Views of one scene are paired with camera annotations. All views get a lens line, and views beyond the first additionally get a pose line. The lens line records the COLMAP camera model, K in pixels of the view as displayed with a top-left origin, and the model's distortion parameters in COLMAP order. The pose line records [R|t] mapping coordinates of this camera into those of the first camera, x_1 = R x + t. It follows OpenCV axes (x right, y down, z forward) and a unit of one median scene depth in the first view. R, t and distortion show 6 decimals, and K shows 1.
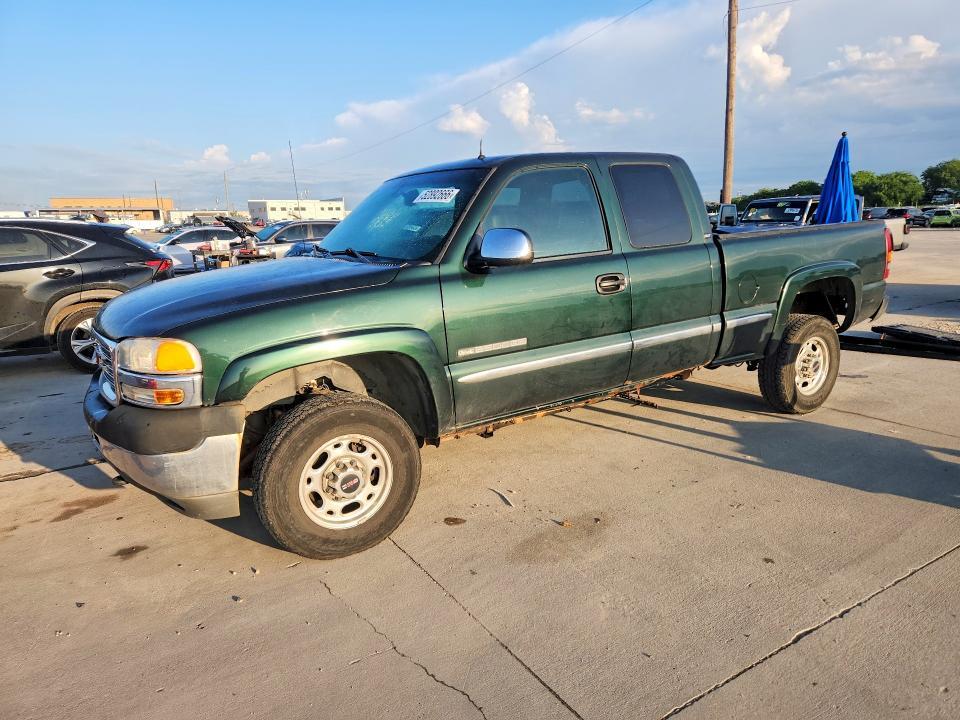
lens RADIAL K [[659.1, 0, 481.2], [0, 659.1, 355.1], [0, 0, 1]] dist [0.004439, -0.014675]
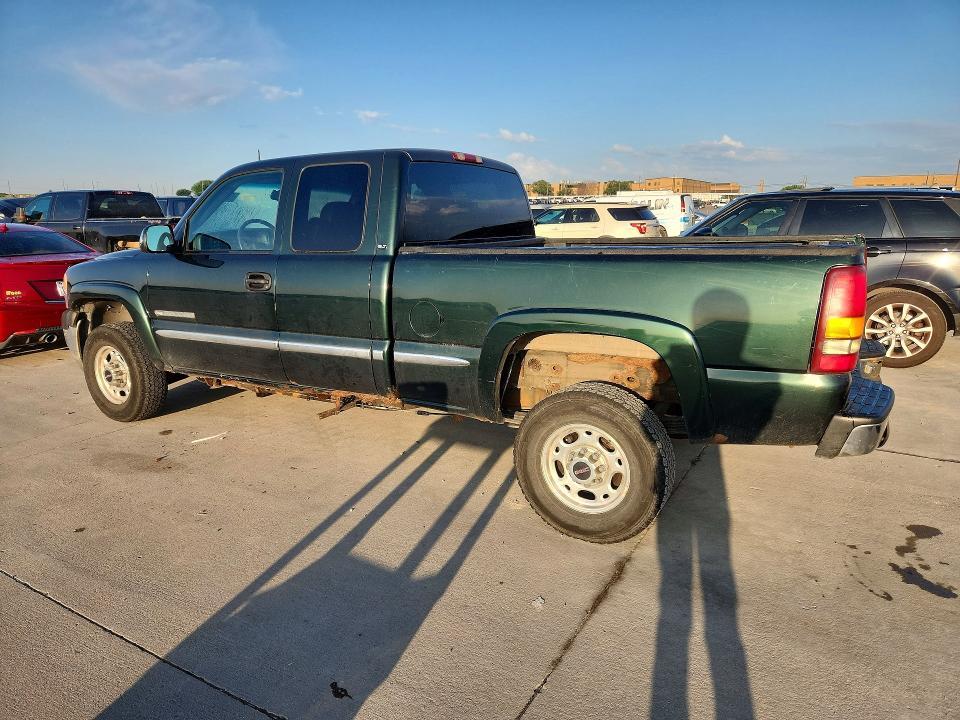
lens RADIAL K [[659.1, 0, 476.2], [0, 659.1, 360.9], [0, 0, 1]] dist [0.004439, -0.014675]
pose [[0.466088, 0.226961, -0.855132, 1.120373], [-0.193410, 0.969297, 0.151844, -0.184505], [0.863339, 0.094619, 0.495674, 0.679080]]
